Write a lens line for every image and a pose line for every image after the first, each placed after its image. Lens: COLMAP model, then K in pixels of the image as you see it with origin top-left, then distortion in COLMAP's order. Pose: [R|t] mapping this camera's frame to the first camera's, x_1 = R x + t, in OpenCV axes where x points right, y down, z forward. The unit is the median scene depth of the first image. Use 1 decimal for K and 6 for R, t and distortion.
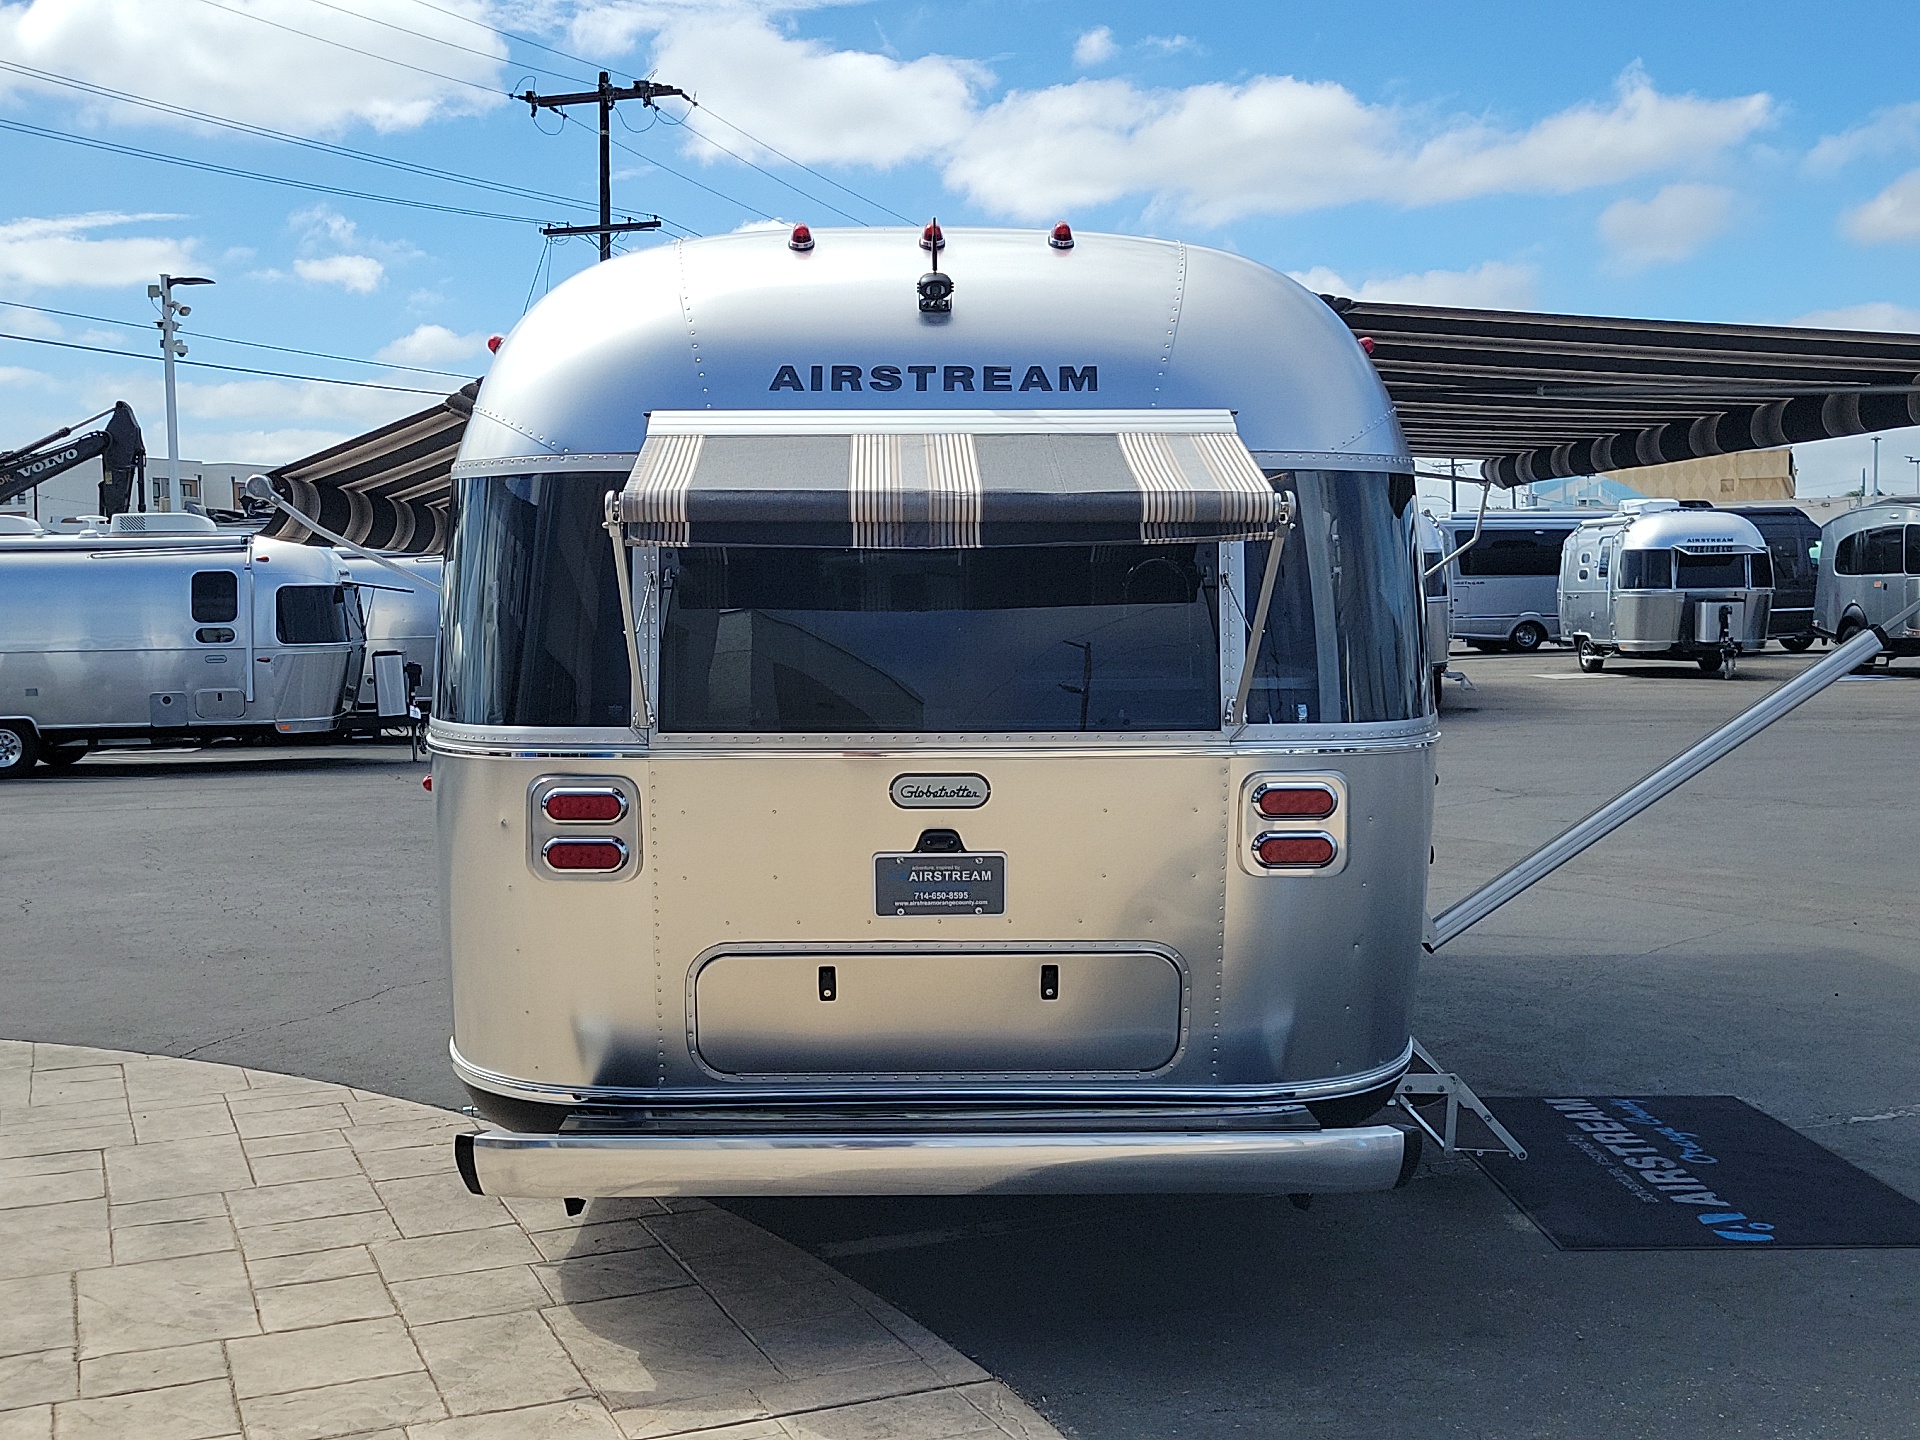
lens RADIAL K [[2410.0, 0, 960.1], [0, 2410.0, 745.7], [0, 0, 1]] dist [0.046236, 0.056898]
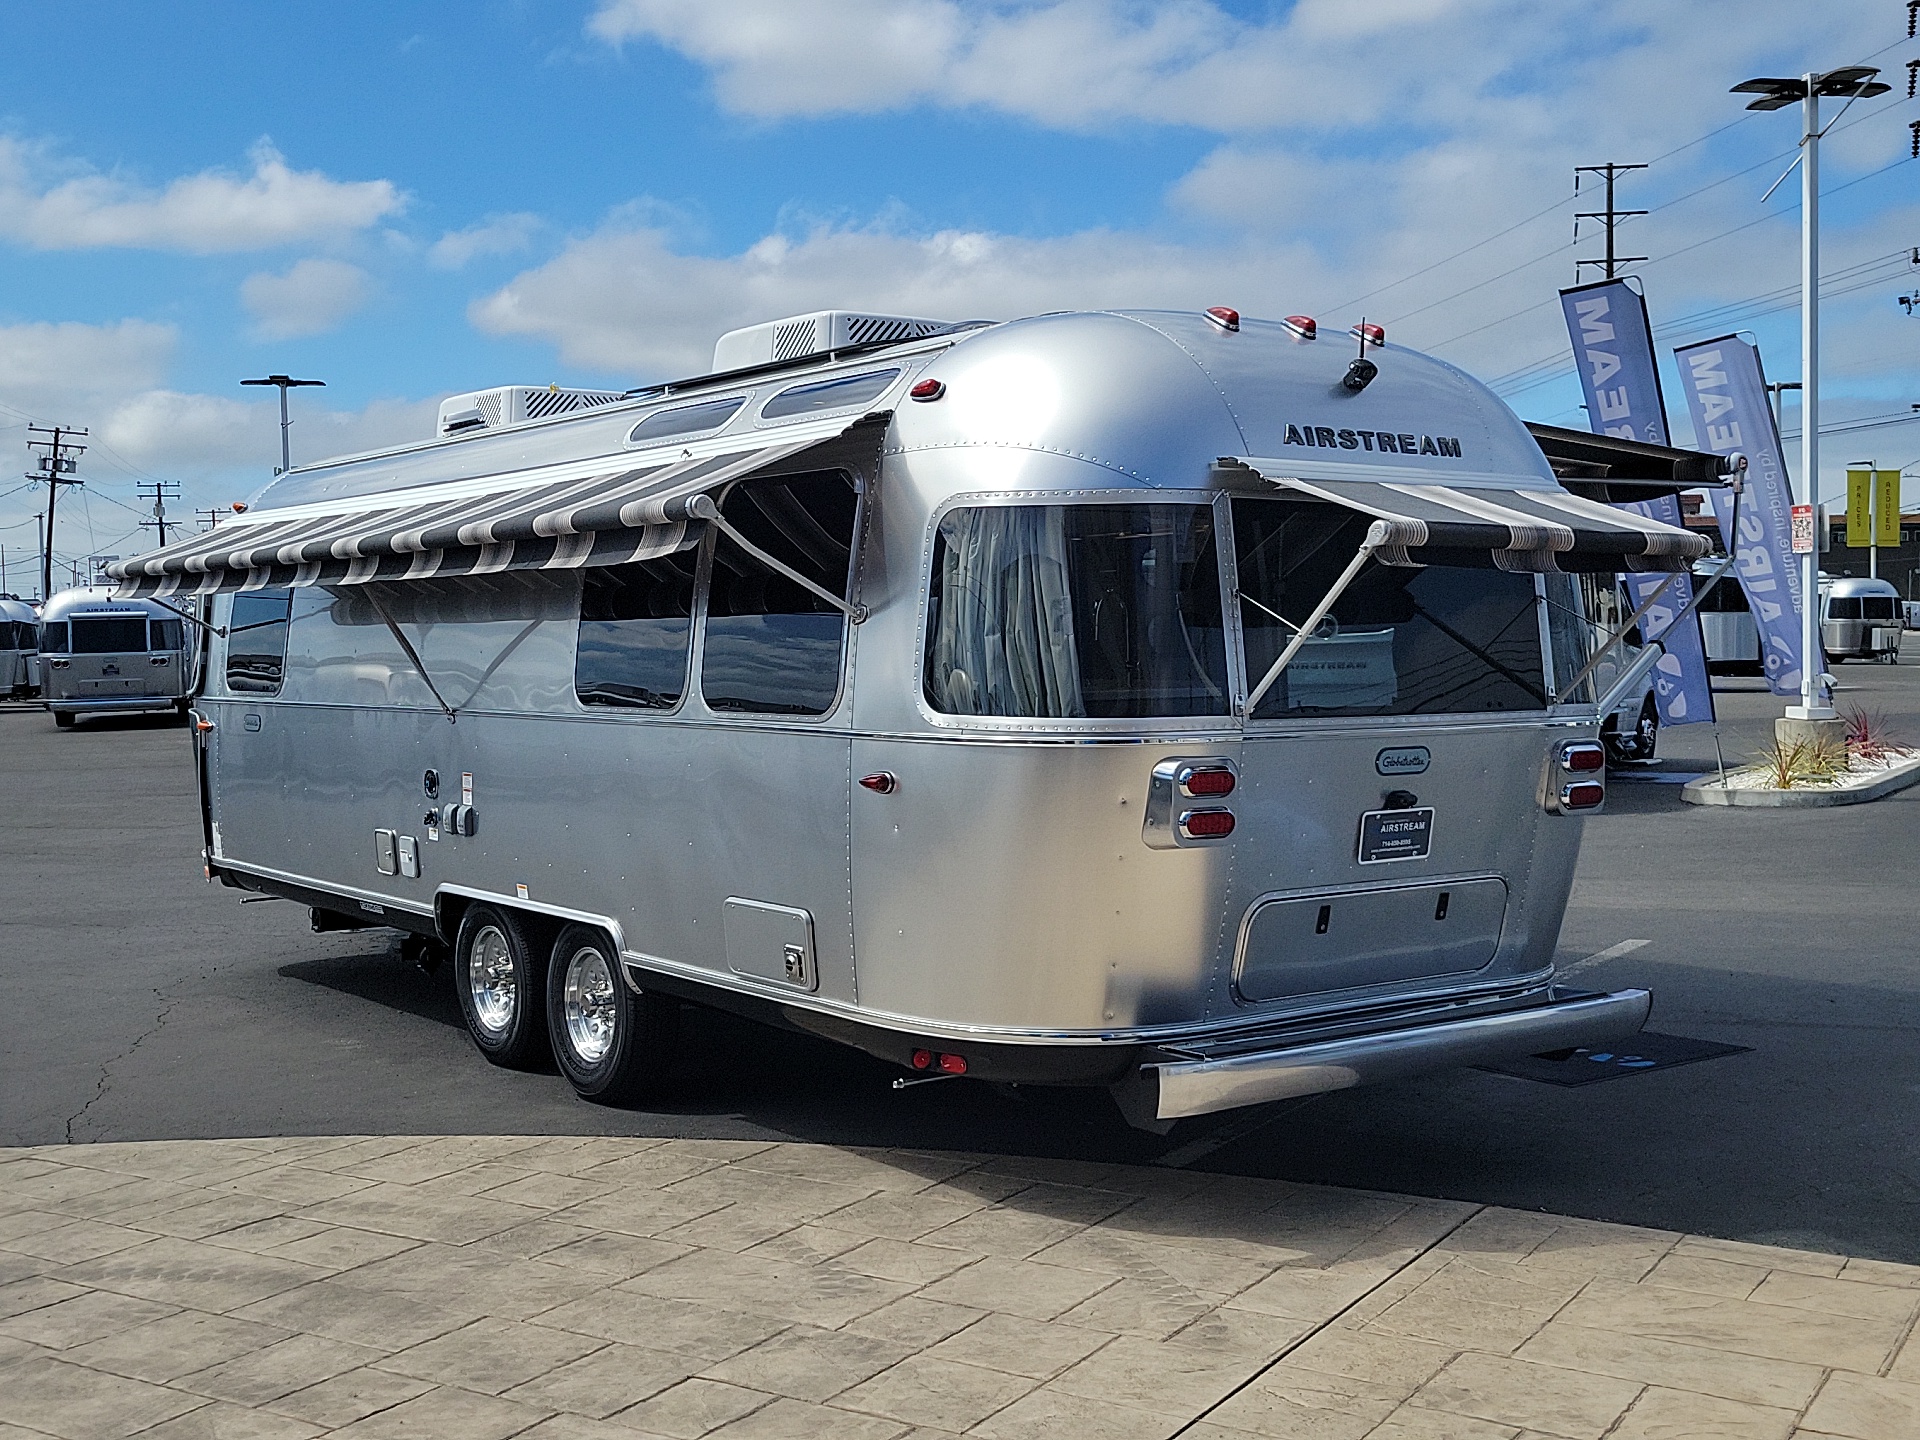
lens RADIAL K [[2473.5, 0, 960.0], [0, 2473.5, 720.0], [0, 0, 1]] dist [0.058594, -0.006530]
pose [[0.770349, -0.021684, 0.637254, -0.430827], [0.048422, 0.998525, -0.024559, 0.007580], [-0.635782, 0.049776, 0.770262, 0.054186]]
